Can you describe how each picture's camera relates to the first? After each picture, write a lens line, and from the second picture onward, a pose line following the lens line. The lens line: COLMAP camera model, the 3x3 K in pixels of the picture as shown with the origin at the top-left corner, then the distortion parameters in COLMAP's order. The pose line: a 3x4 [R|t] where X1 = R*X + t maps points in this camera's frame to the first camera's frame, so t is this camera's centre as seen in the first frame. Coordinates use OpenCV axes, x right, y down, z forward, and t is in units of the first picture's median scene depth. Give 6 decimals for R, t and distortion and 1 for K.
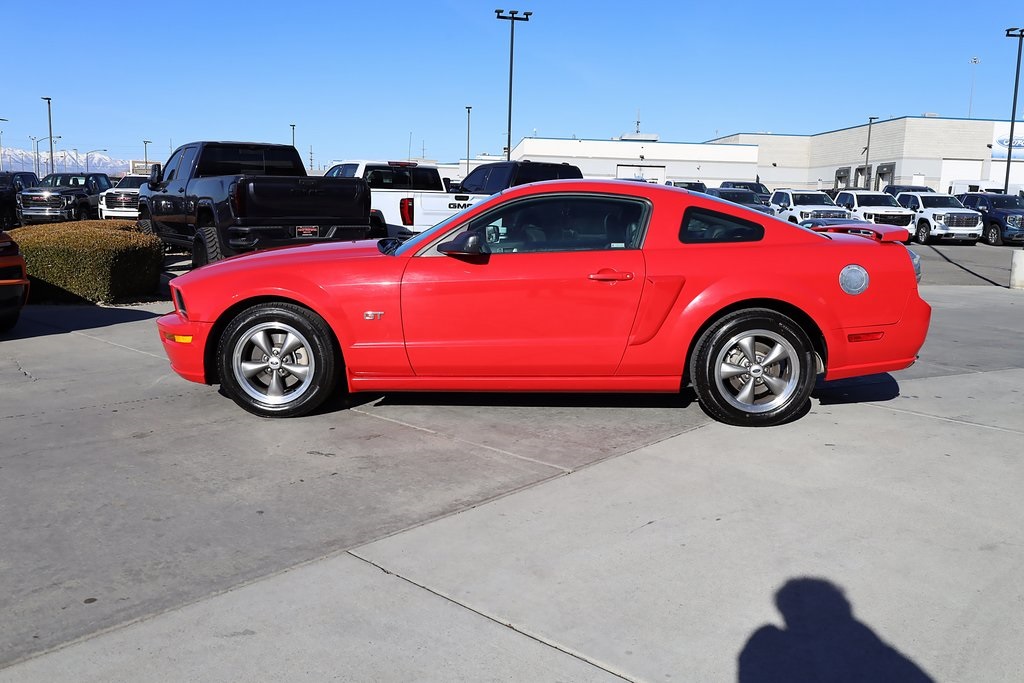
lens RADIAL K [[907.9, 0, 512.0], [0, 907.9, 341.5], [0, 0, 1]] dist [-0.013342, -0.002202]
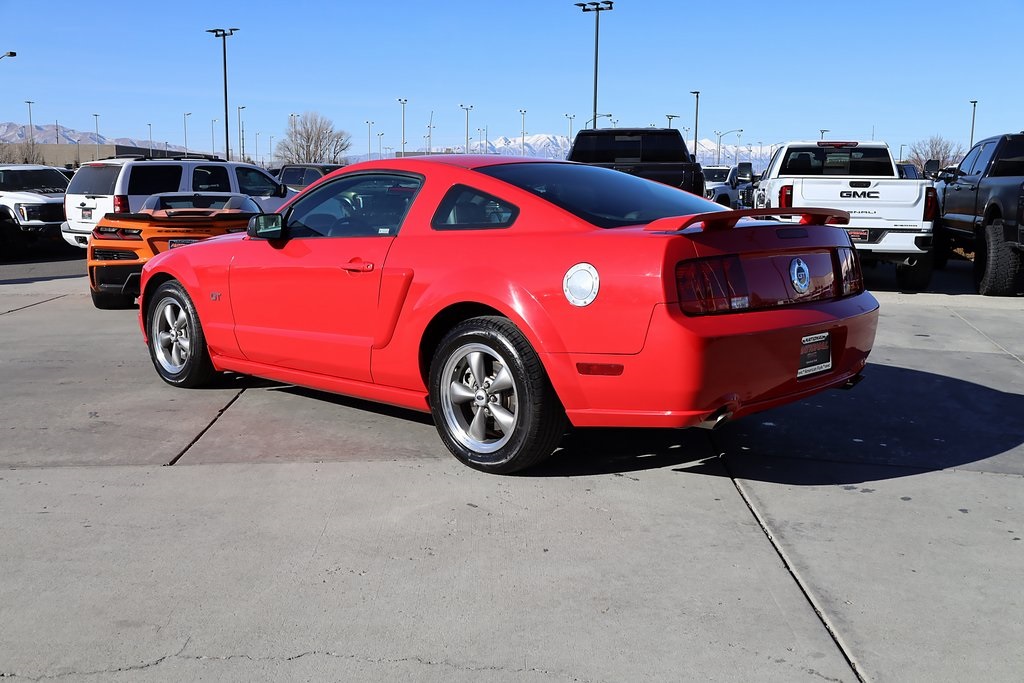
lens RADIAL K [[1026.1, 0, 512.0], [0, 1026.1, 341.5], [0, 0, 1]] dist [-0.010043, -0.003897]
pose [[0.719688, 0.088226, -0.688670, 0.872049], [-0.097787, 0.994887, 0.025265, -0.038825], [0.687377, 0.049160, 0.724635, 0.388924]]
